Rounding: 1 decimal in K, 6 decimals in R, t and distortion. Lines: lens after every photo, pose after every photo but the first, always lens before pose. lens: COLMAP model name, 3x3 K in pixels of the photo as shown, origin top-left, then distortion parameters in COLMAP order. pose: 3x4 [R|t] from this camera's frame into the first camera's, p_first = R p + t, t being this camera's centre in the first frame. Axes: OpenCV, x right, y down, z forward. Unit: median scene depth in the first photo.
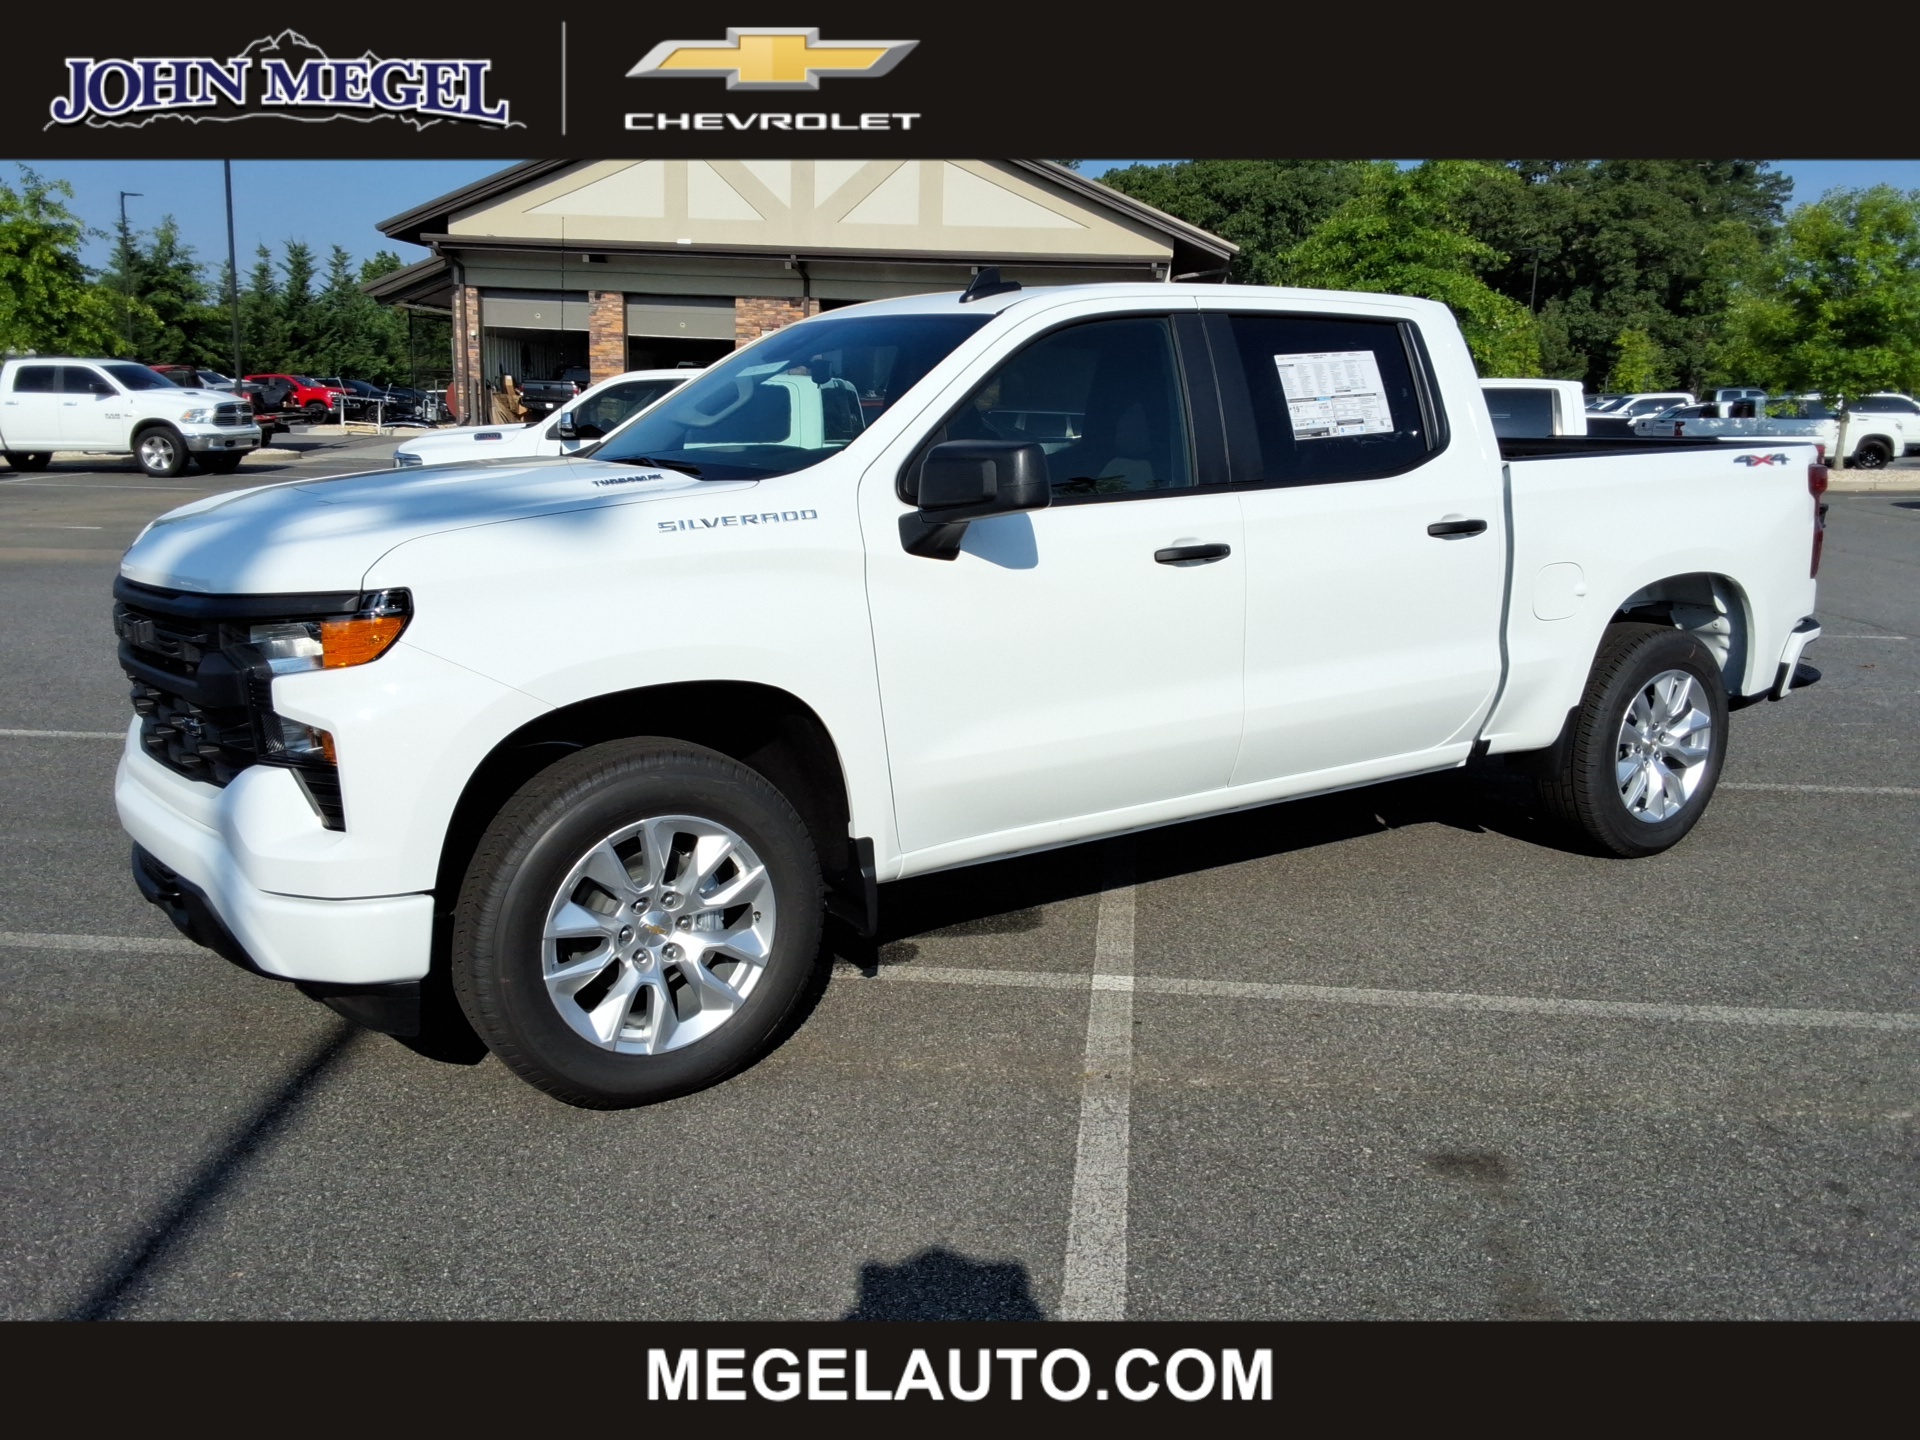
lens RADIAL K [[1539.3, 0, 971.3], [0, 1539.3, 707.3], [0, 0, 1]] dist [0.132146, -0.214879]
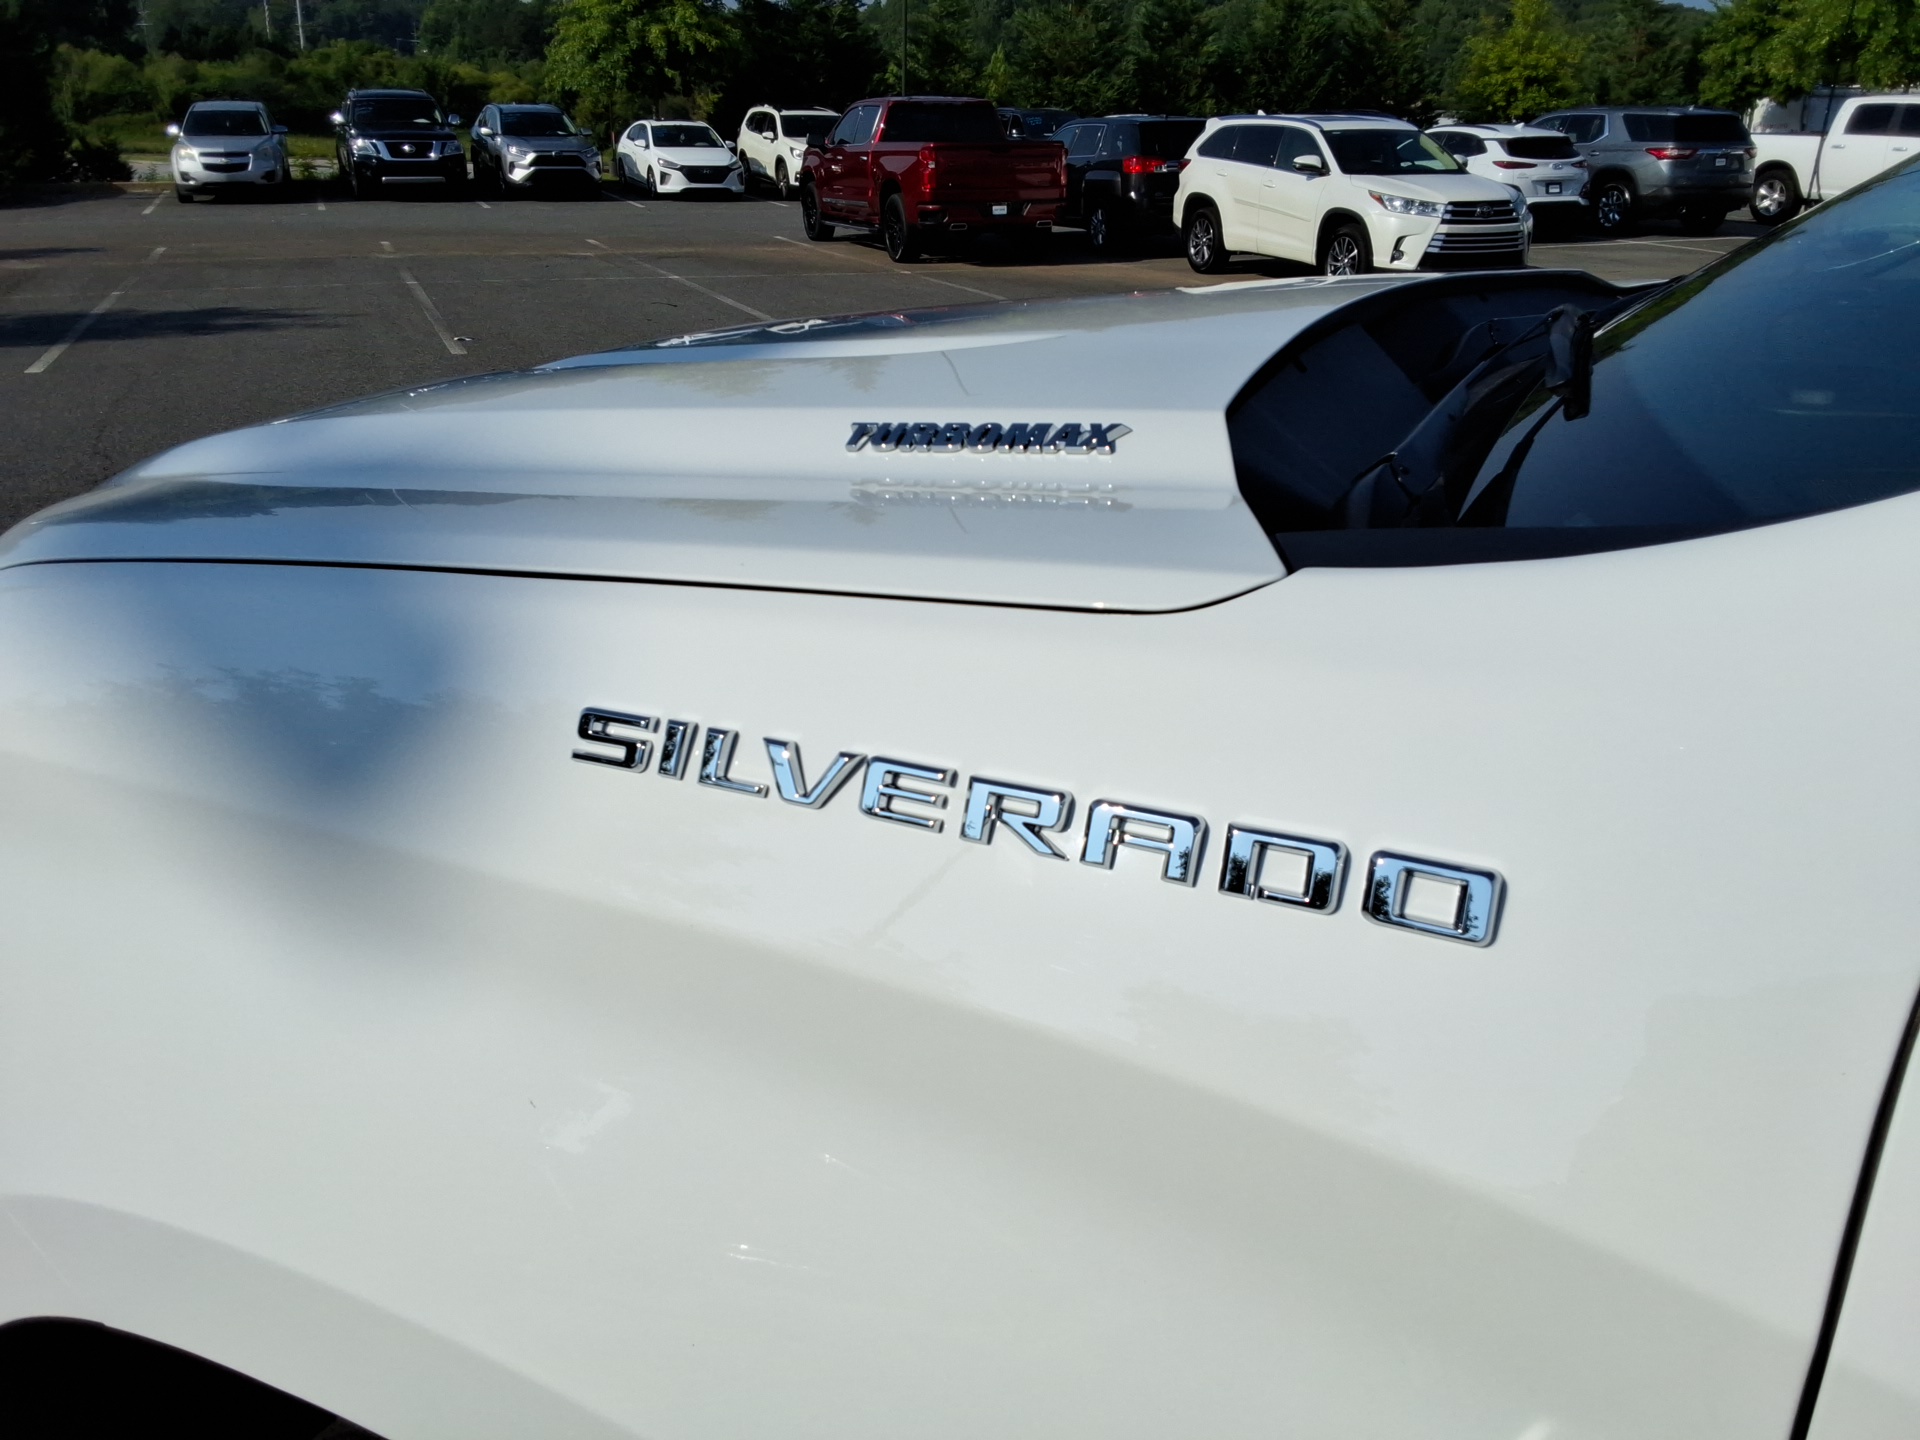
lens RADIAL K [[1531.2, 0, 994.9], [0, 1531.2, 719.4], [0, 0, 1]] dist [0.069647, -0.076726]
pose [[0.483955, 0.311235, -0.817875, -0.002844], [-0.177277, 0.950106, 0.256656, -0.024707], [0.856948, 0.020780, 0.514983, 0.132842]]
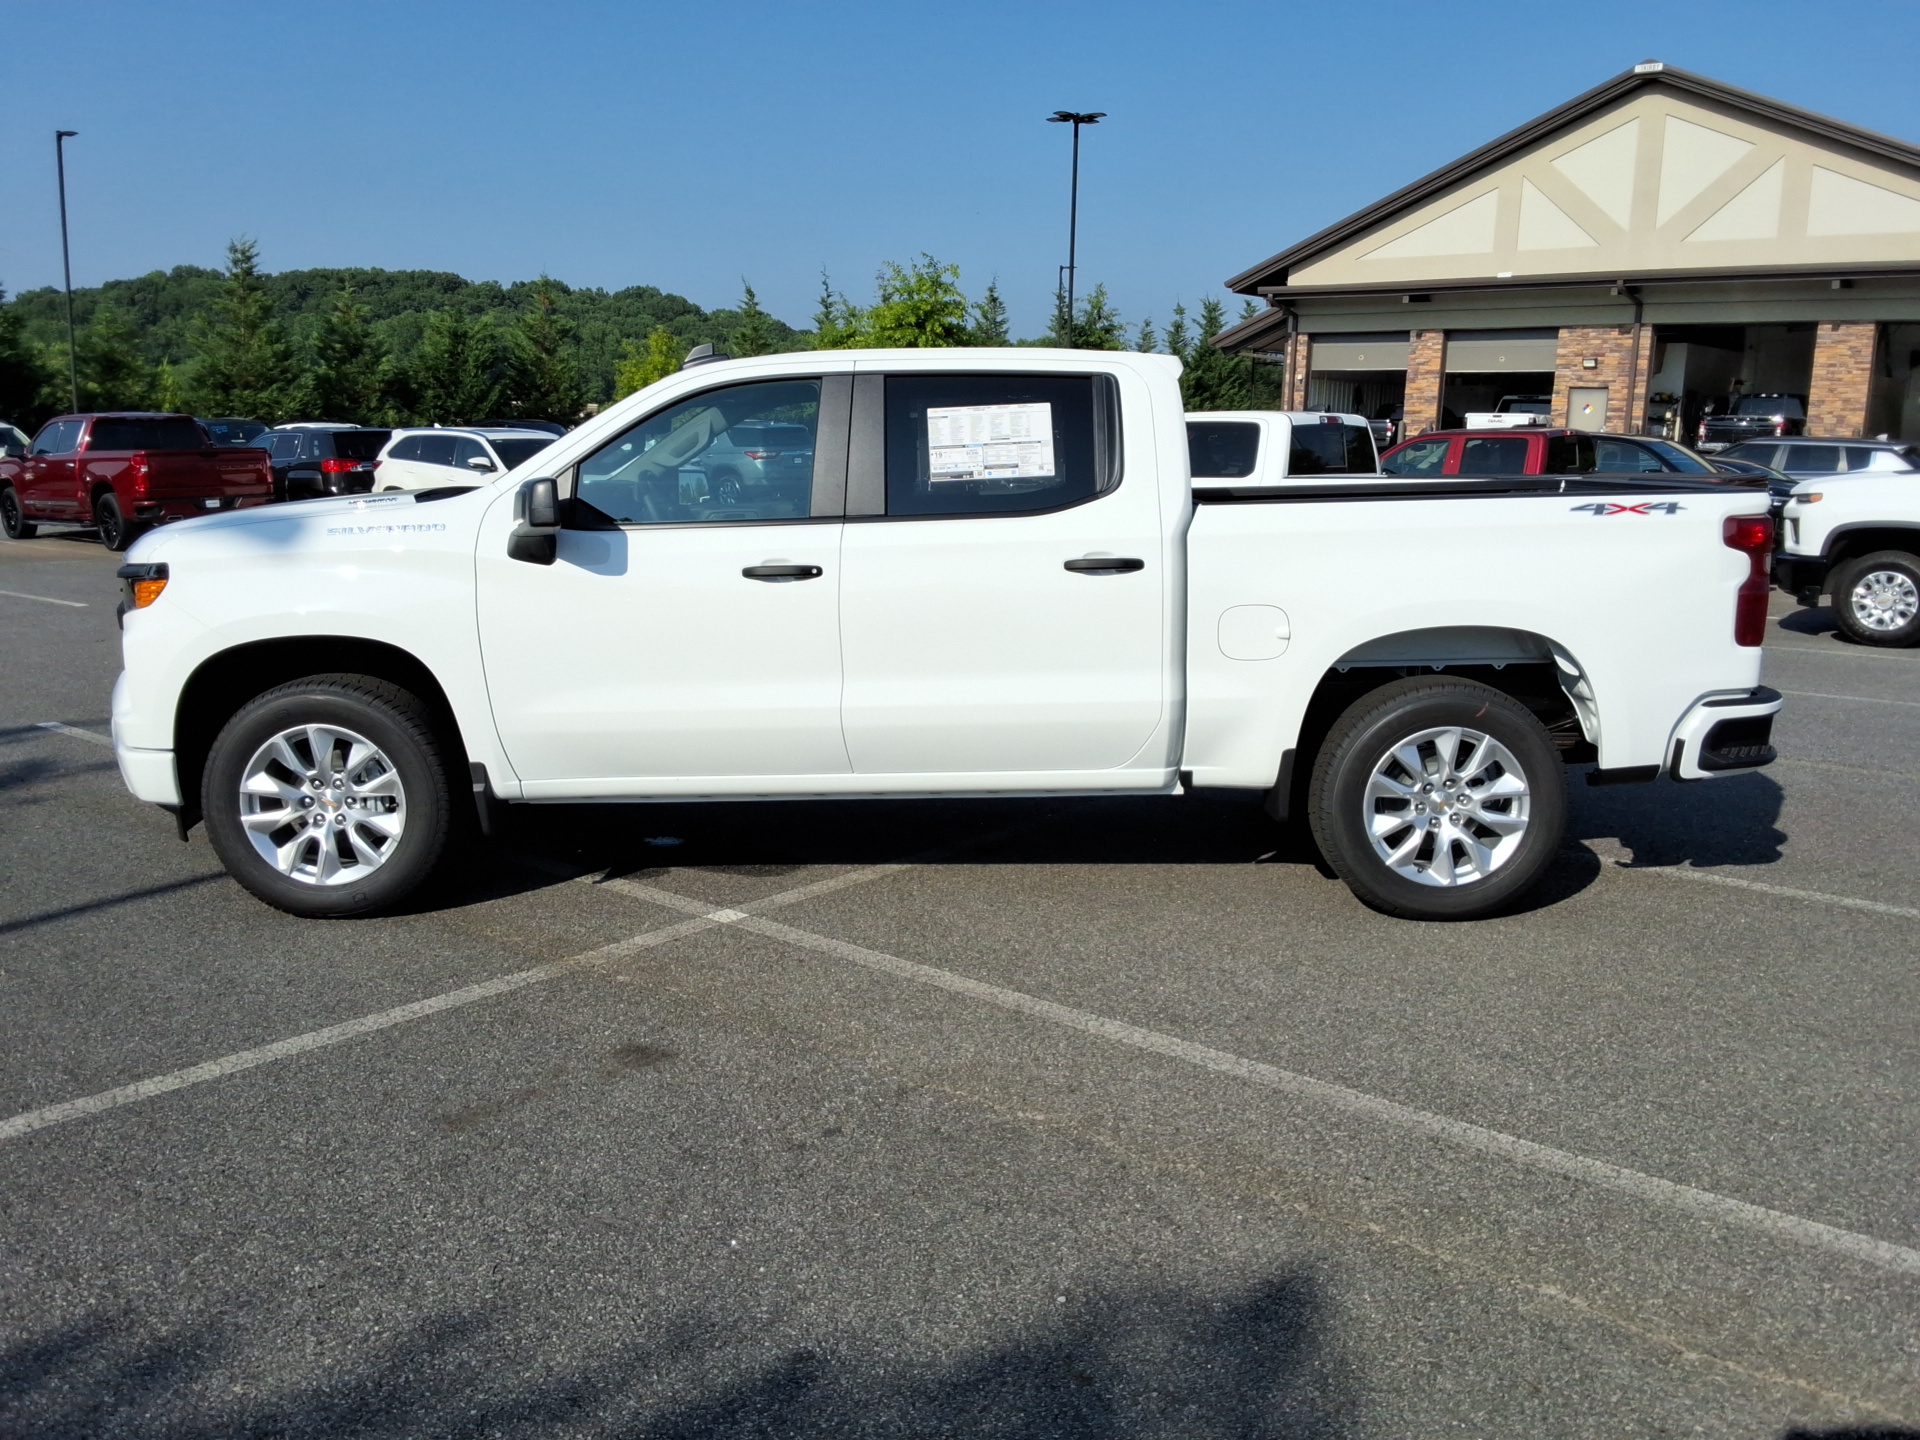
lens RADIAL K [[1539.3, 0, 971.3], [0, 1539.3, 707.3], [0, 0, 1]] dist [0.132146, -0.214879]
pose [[0.832446, 0.087805, -0.547105, 0.163139], [-0.100245, 0.994937, 0.007149, -0.002923], [0.544963, 0.048894, 0.837034, 0.011162]]
